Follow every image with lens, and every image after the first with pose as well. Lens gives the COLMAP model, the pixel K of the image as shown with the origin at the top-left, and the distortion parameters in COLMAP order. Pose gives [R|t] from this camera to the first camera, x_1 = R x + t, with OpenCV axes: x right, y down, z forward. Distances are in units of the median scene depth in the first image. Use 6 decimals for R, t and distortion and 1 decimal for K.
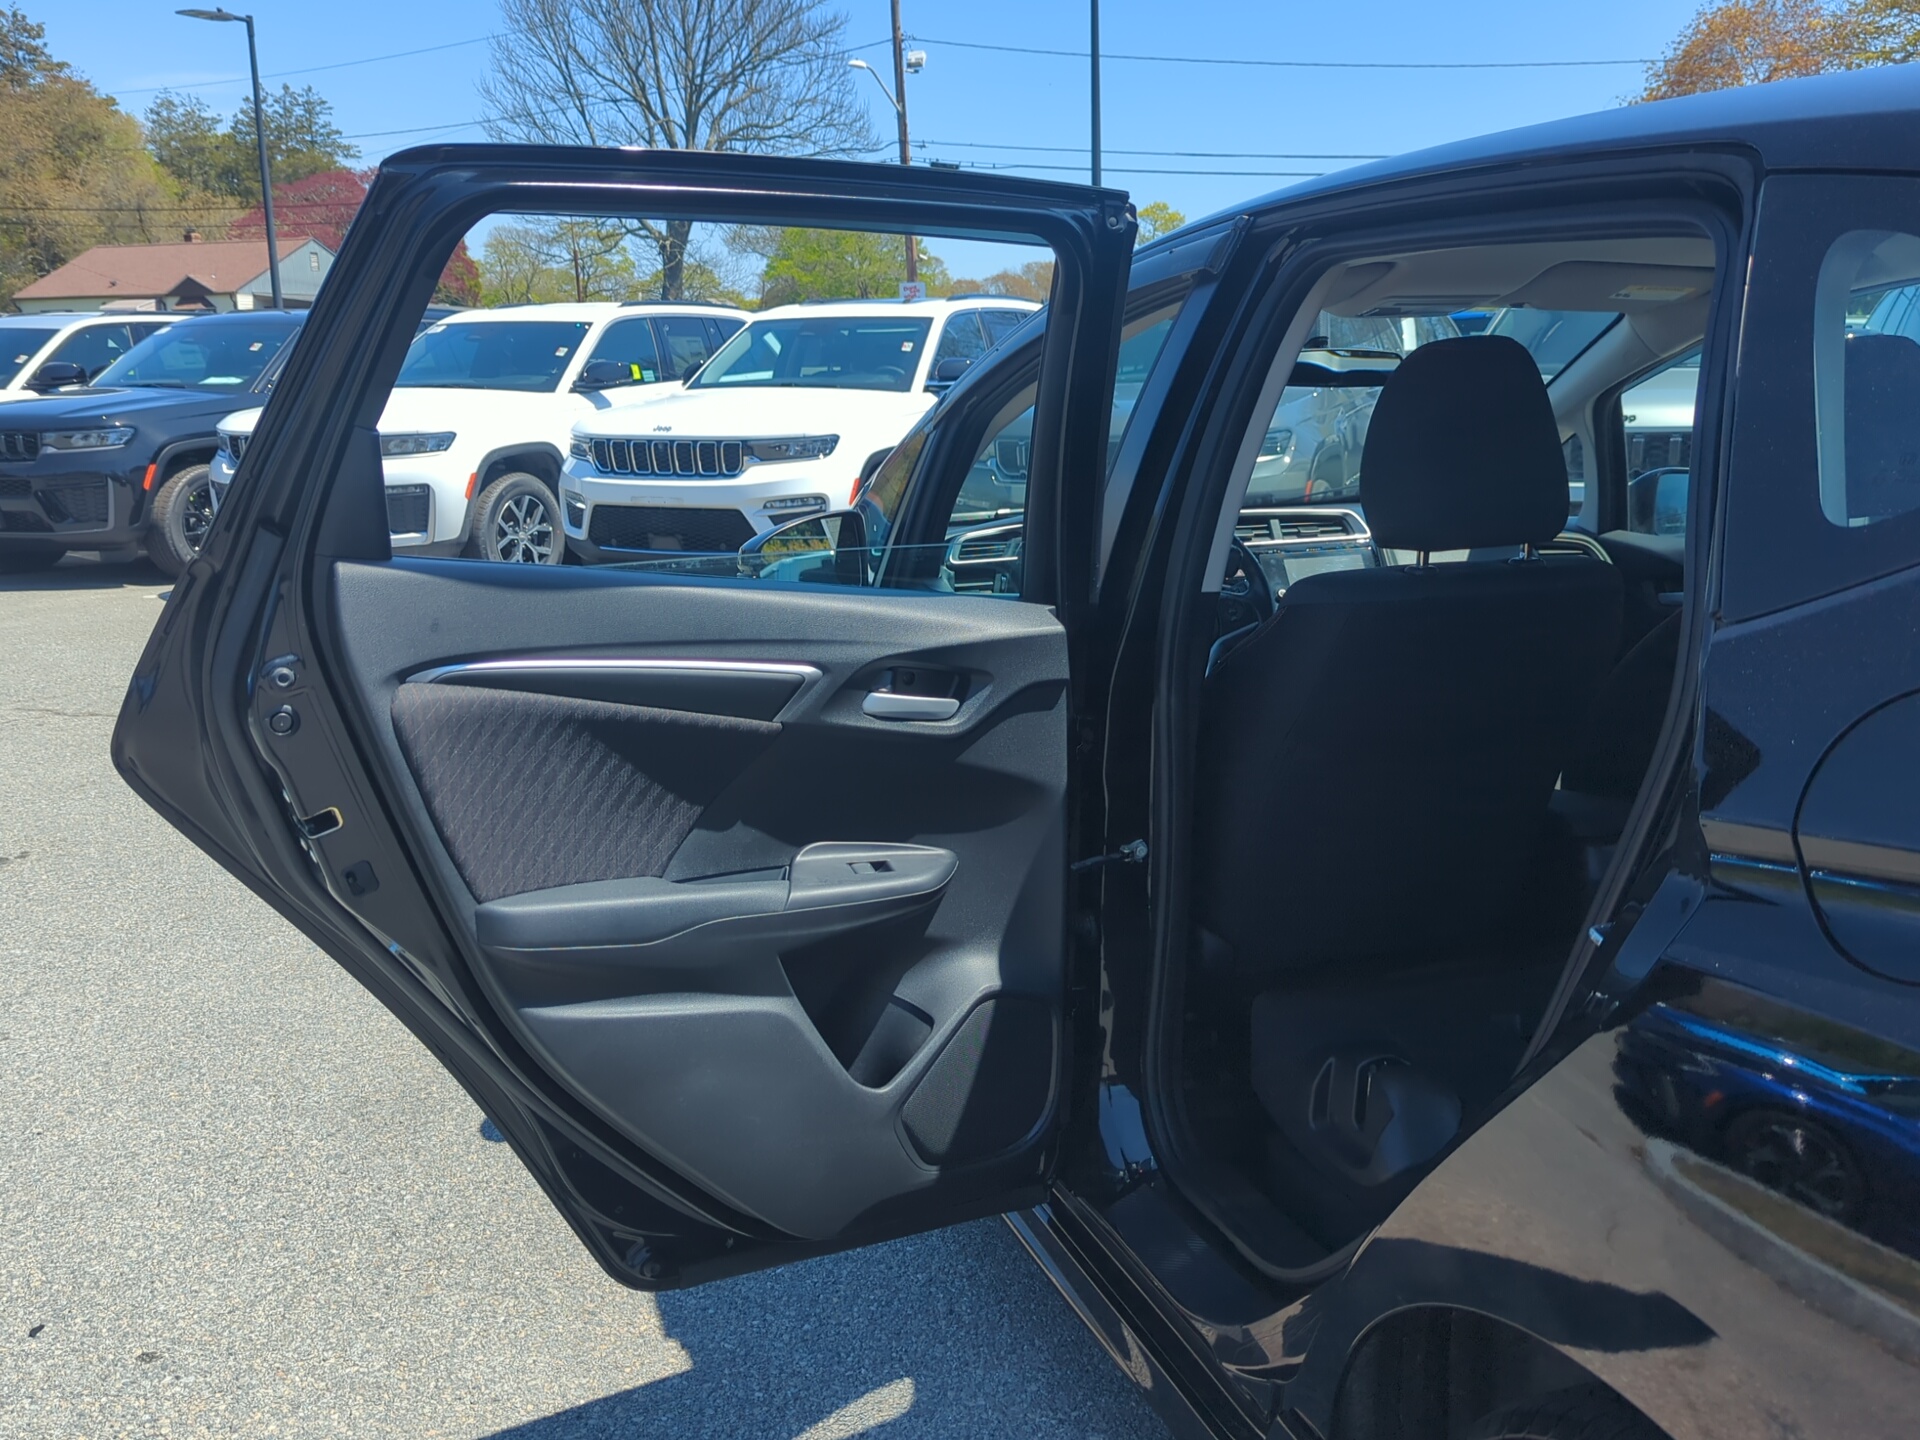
lens RADIAL K [[1580.6, 0, 976.4], [0, 1580.6, 719.8], [0, 0, 1]] dist [0.062895, -0.058832]
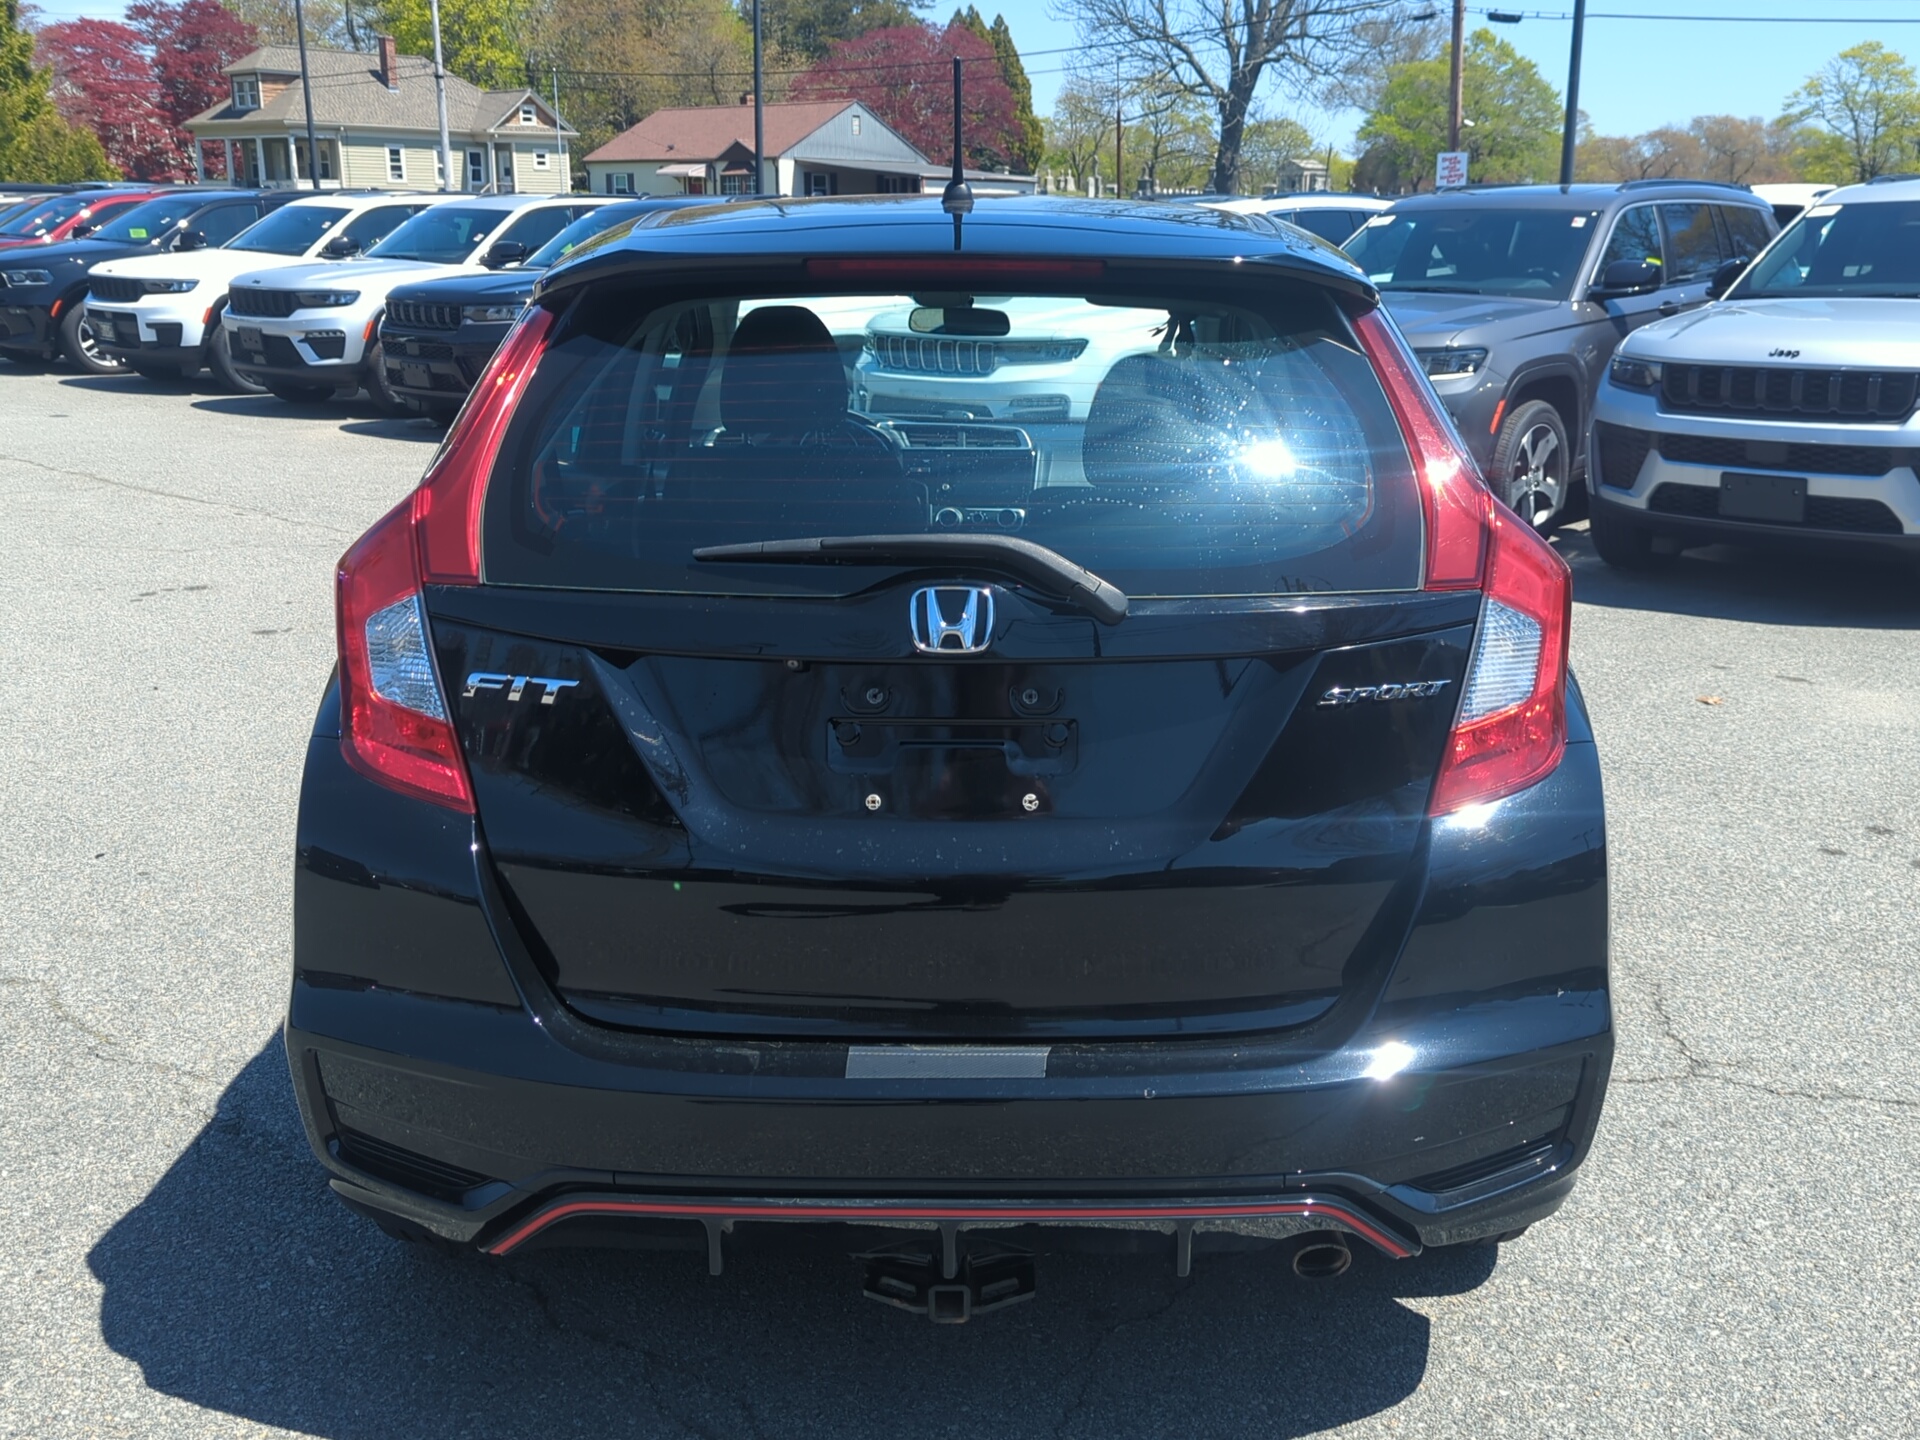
lens RADIAL K [[1795.9, 0, 985.4], [0, 1795.9, 704.3], [0, 0, 1]] dist [0.030644, 0.000000]
pose [[0.945626, 0.103696, -0.308284, 0.201506], [-0.092695, 0.994430, 0.050158, 0.006516], [0.311768, -0.018854, 0.949971, -0.123310]]
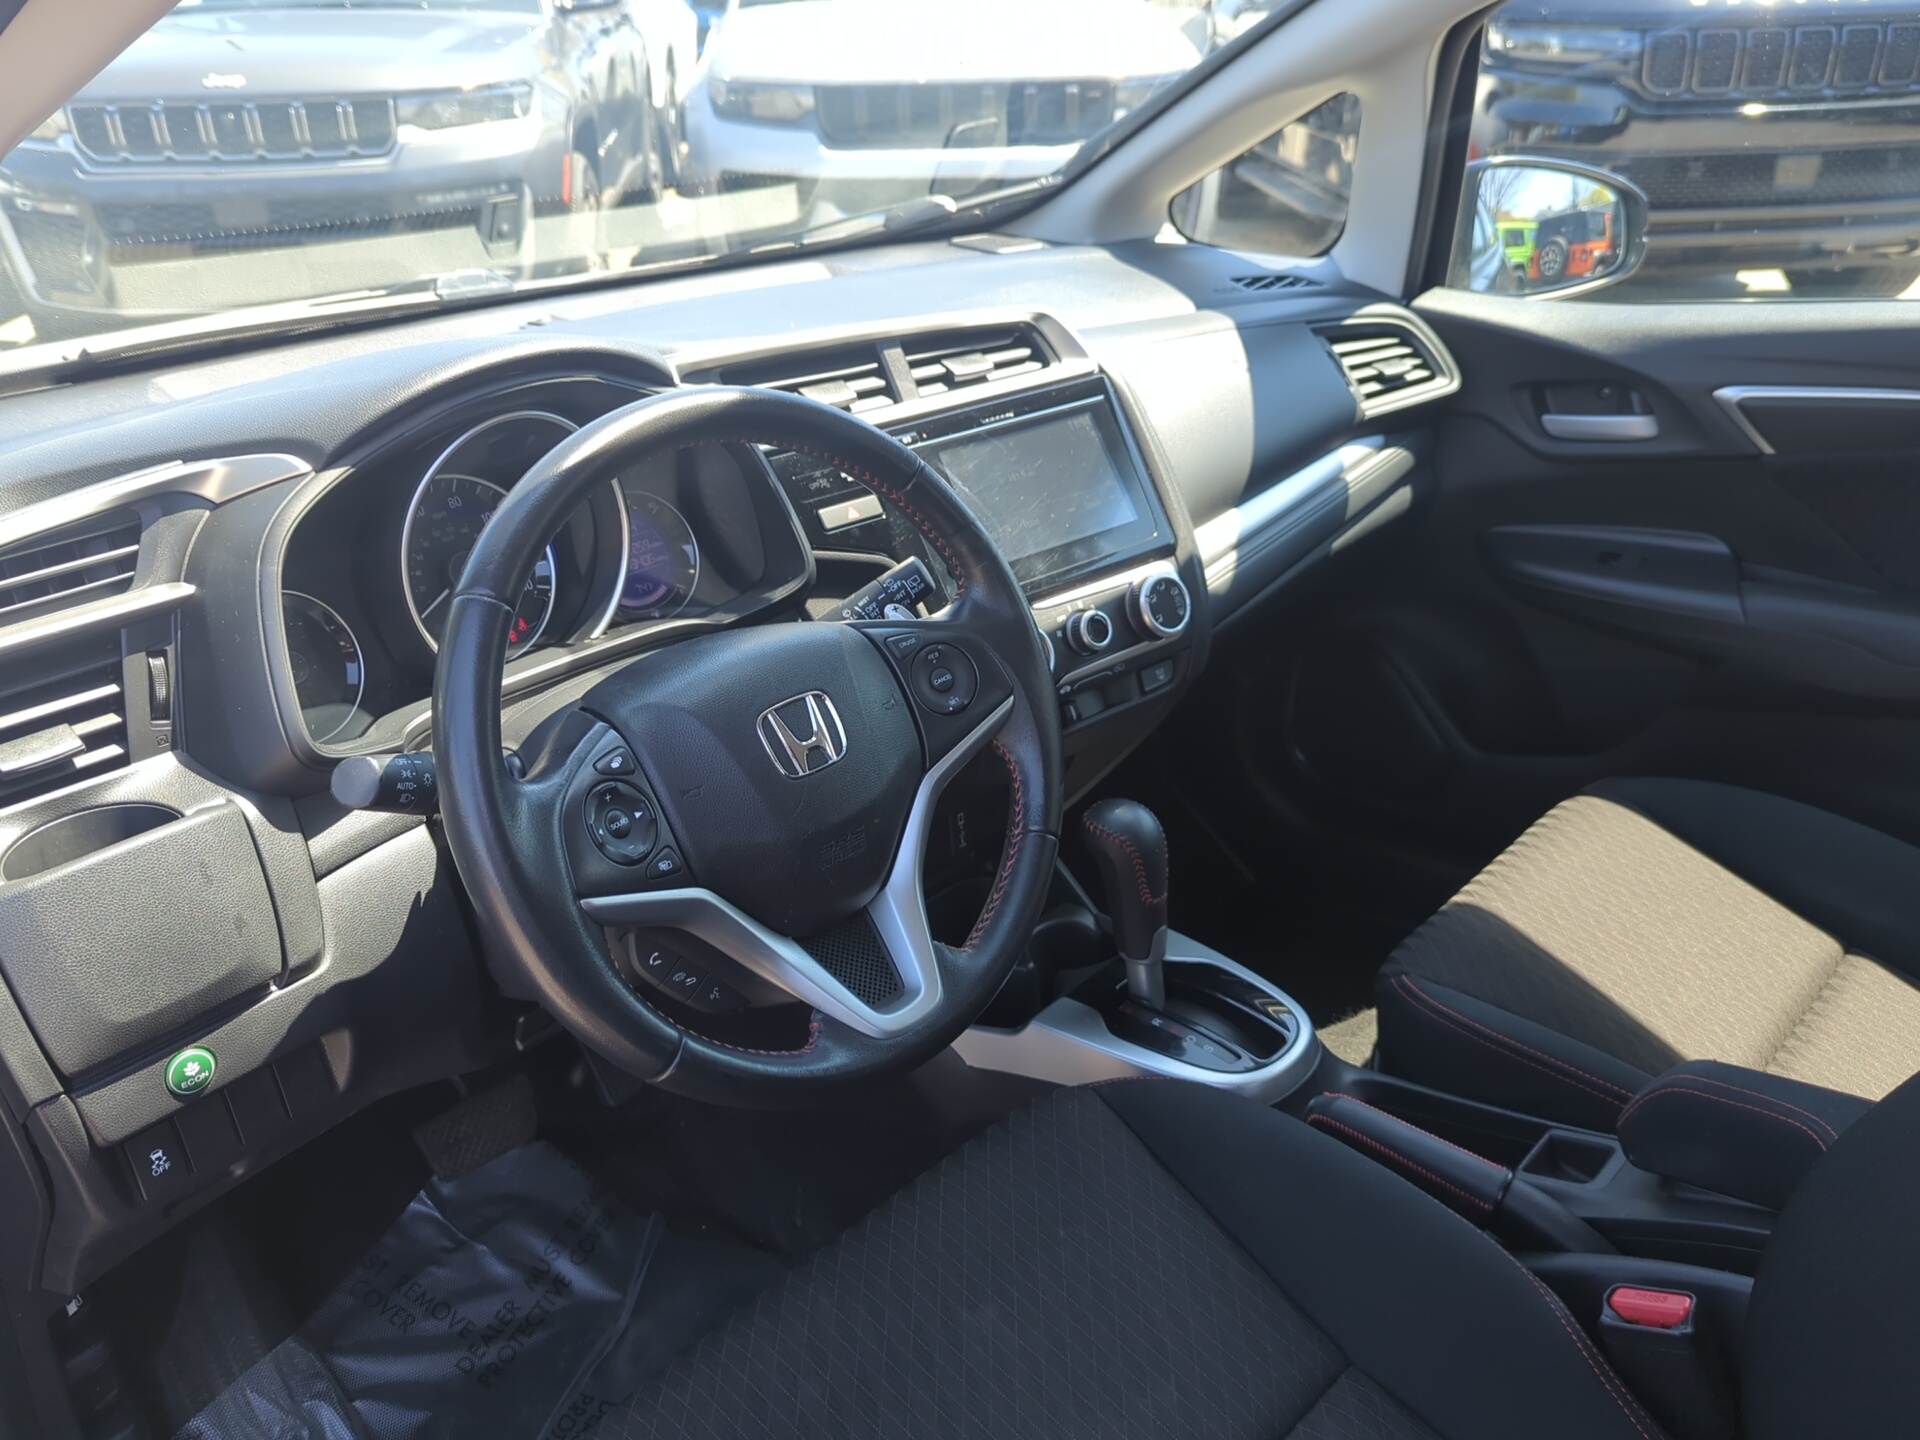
lens RADIAL K [[1580.6, 0, 976.7], [0, 1580.6, 716.6], [0, 0, 1]] dist [0.062895, -0.058832]
pose [[0.880996, -0.195897, 0.430662, 0.006052], [0.106500, 0.969004, 0.222911, -0.035867], [-0.460981, -0.150518, 0.874552, 0.185412]]
